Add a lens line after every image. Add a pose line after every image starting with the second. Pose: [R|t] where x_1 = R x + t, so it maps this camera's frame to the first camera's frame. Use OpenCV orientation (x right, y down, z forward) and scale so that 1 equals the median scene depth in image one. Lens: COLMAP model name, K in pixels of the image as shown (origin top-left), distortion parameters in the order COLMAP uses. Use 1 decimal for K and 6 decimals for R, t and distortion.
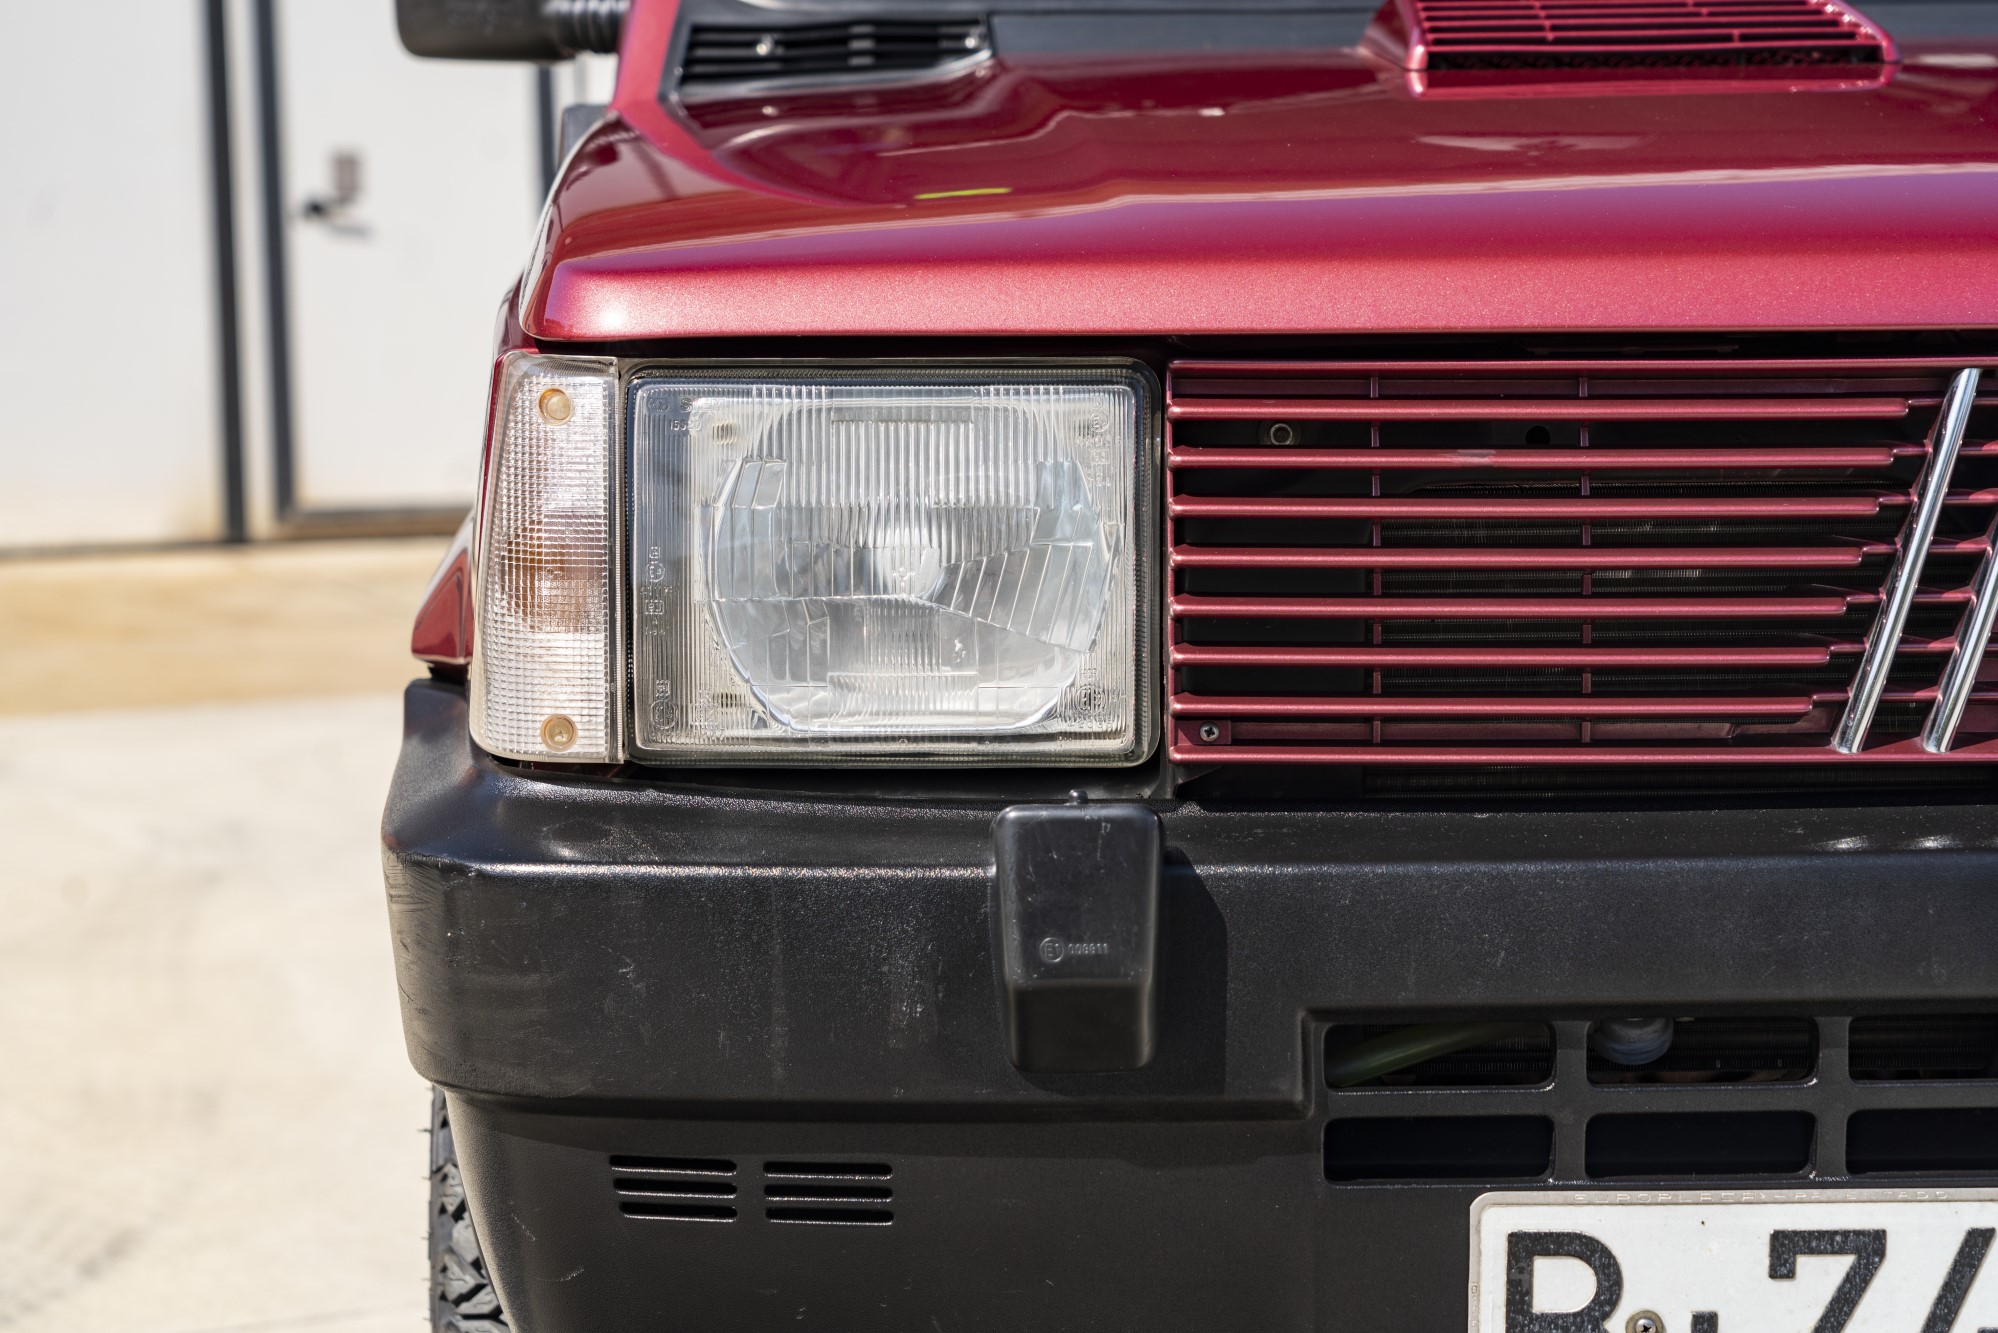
lens RADIAL K [[3639.3, 0, 999.0], [0, 3639.3, 666.5], [0, 0, 1]] dist [0.069438, 0.196150]
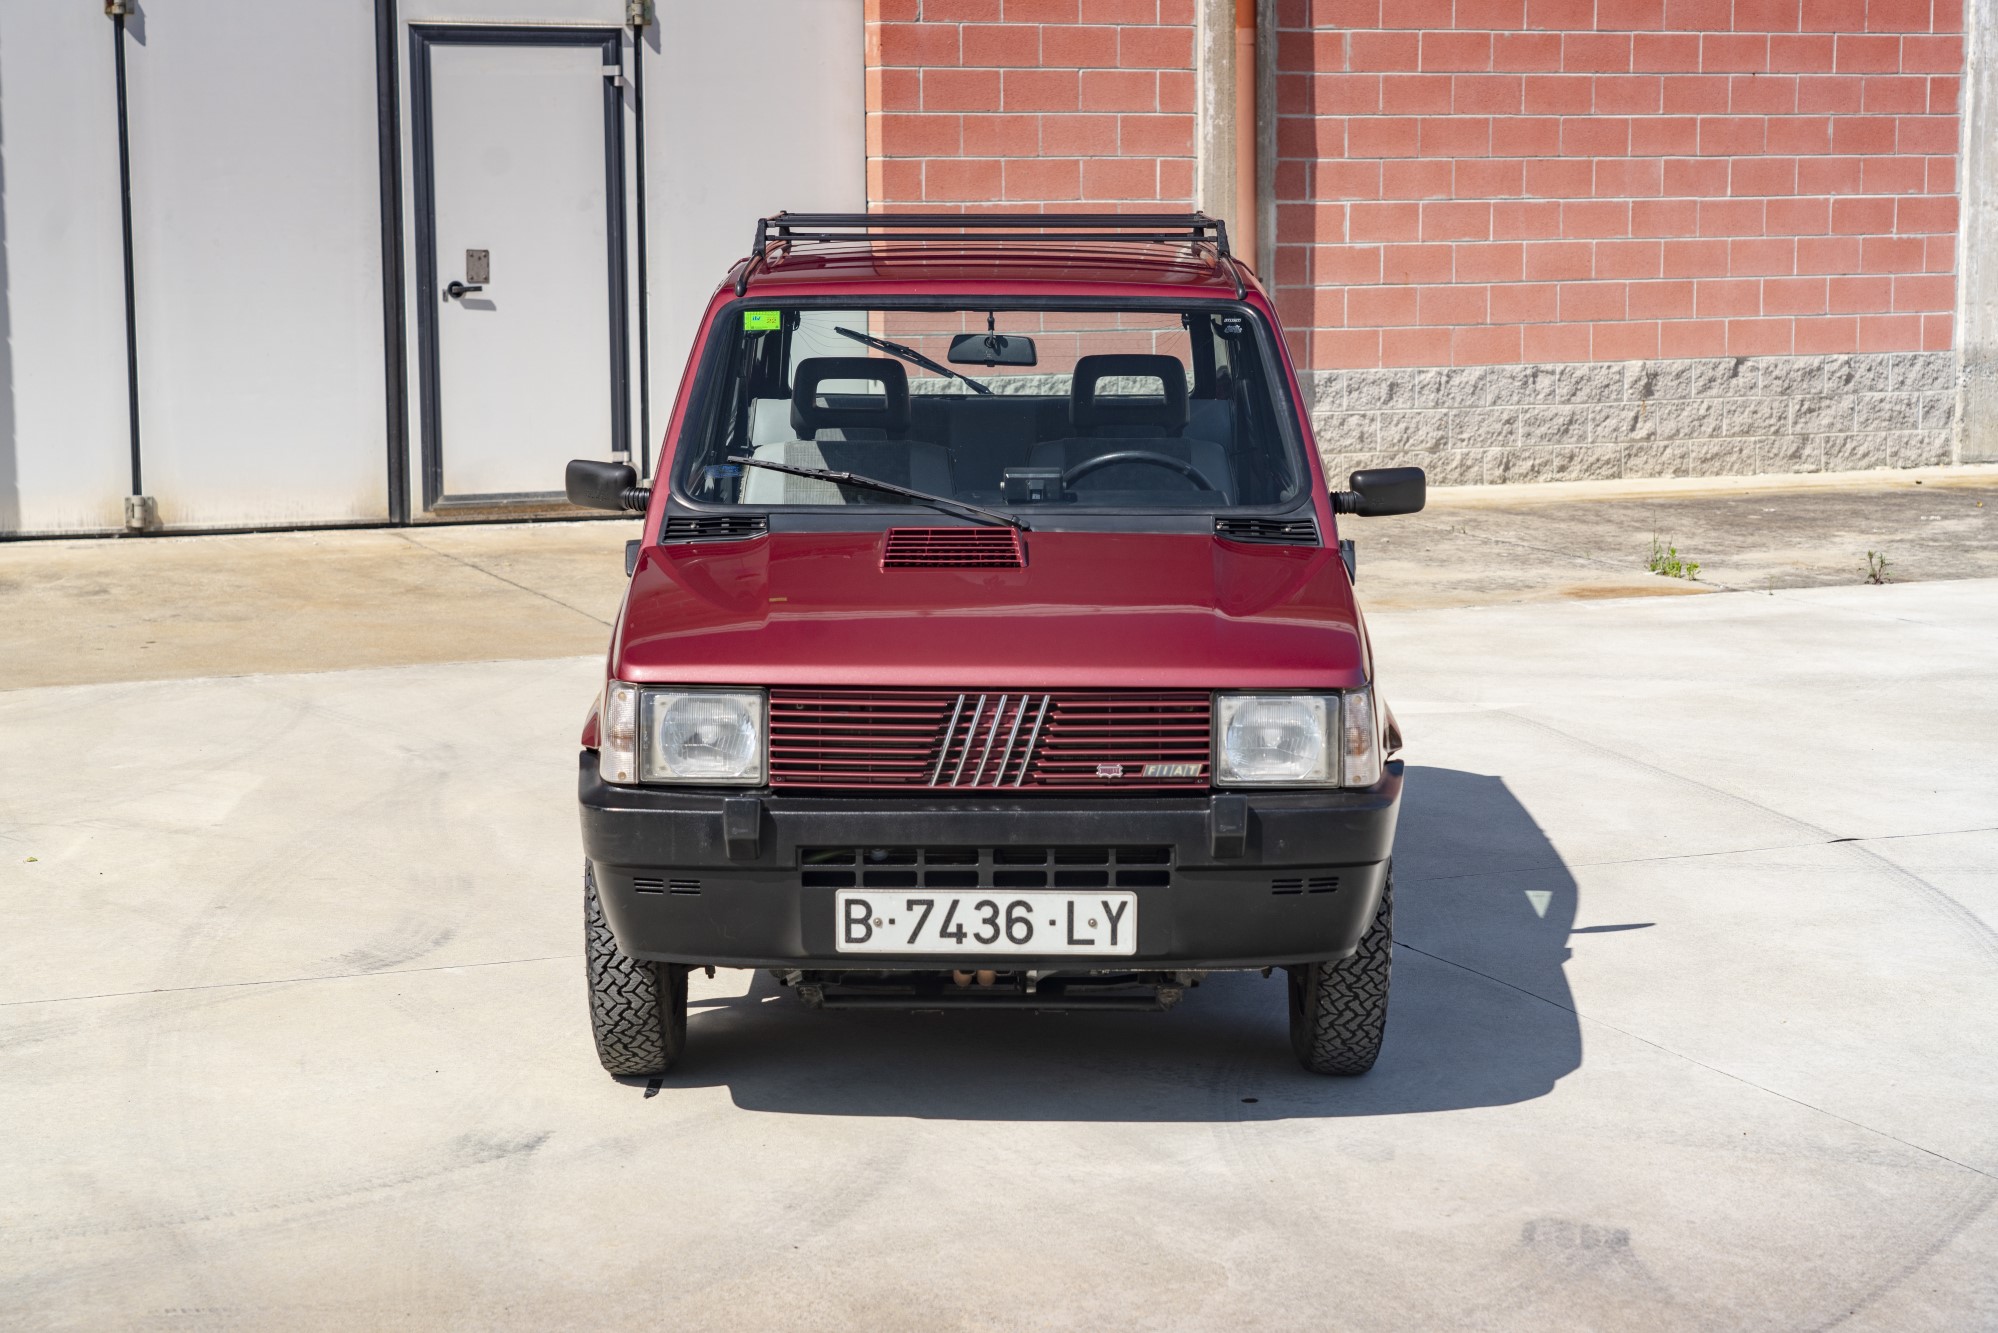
lens RADIAL K [[3639.3, 0, 999.0], [0, 3639.3, 666.5], [0, 0, 1]] dist [0.069438, 0.196150]
pose [[0.999743, 0.015735, -0.016336, 0.373193], [-0.015062, 0.999064, 0.040544, -0.280855], [0.016959, -0.040287, 0.999044, -3.123568]]
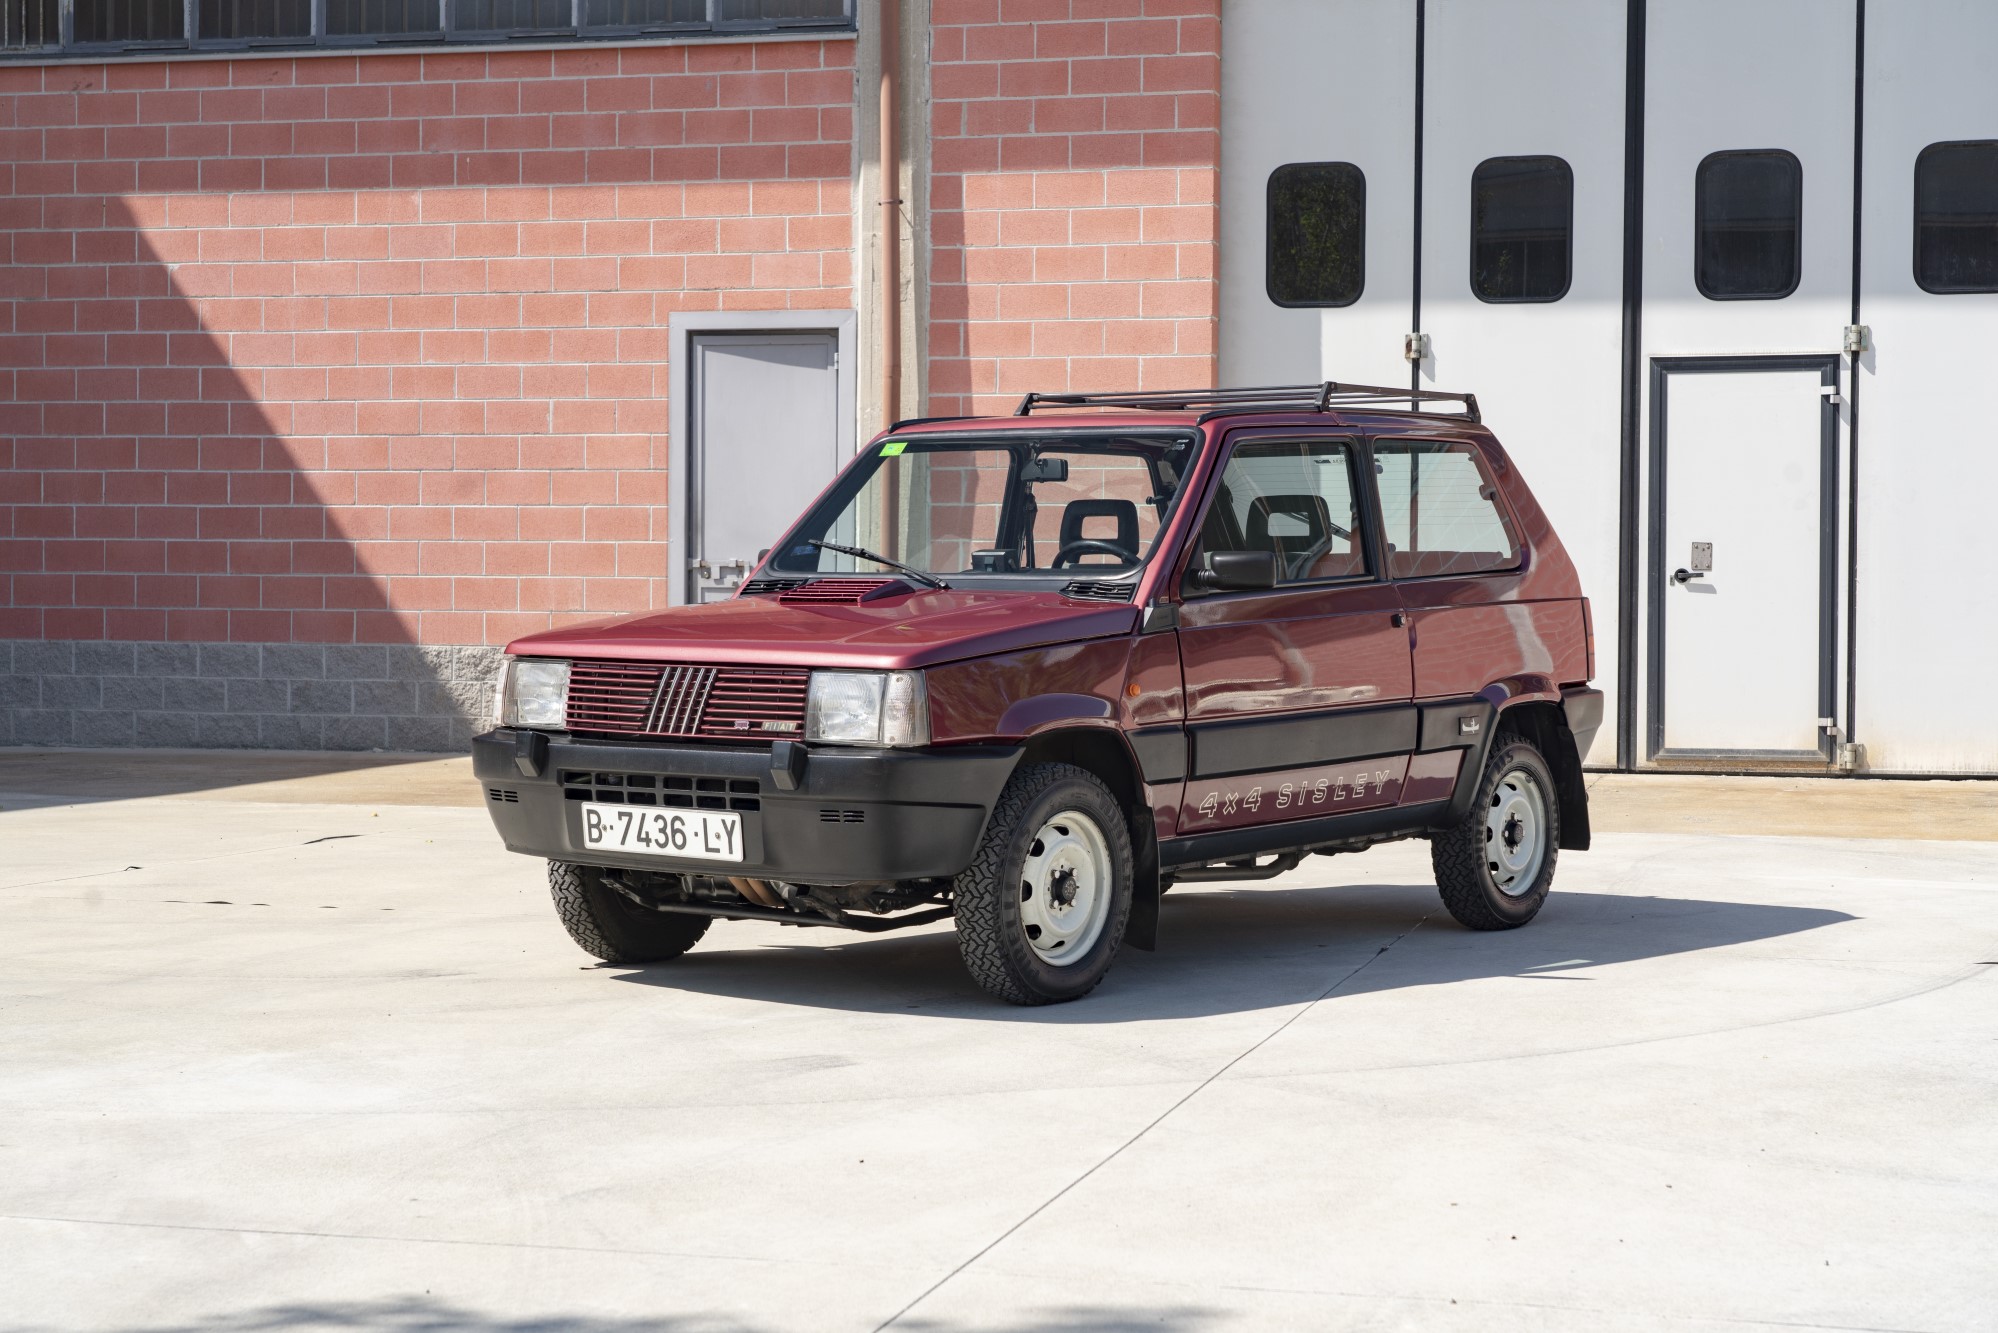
lens RADIAL K [[3226.2, 0, 999.0], [0, 3226.2, 666.5], [0, 0, 1]] dist [0.013444, 0.054632]
pose [[0.763873, 0.027859, -0.644765, 3.913527], [-0.079174, 0.995566, -0.050783, 0.133900], [0.640492, 0.089840, 0.762692, -2.516533]]
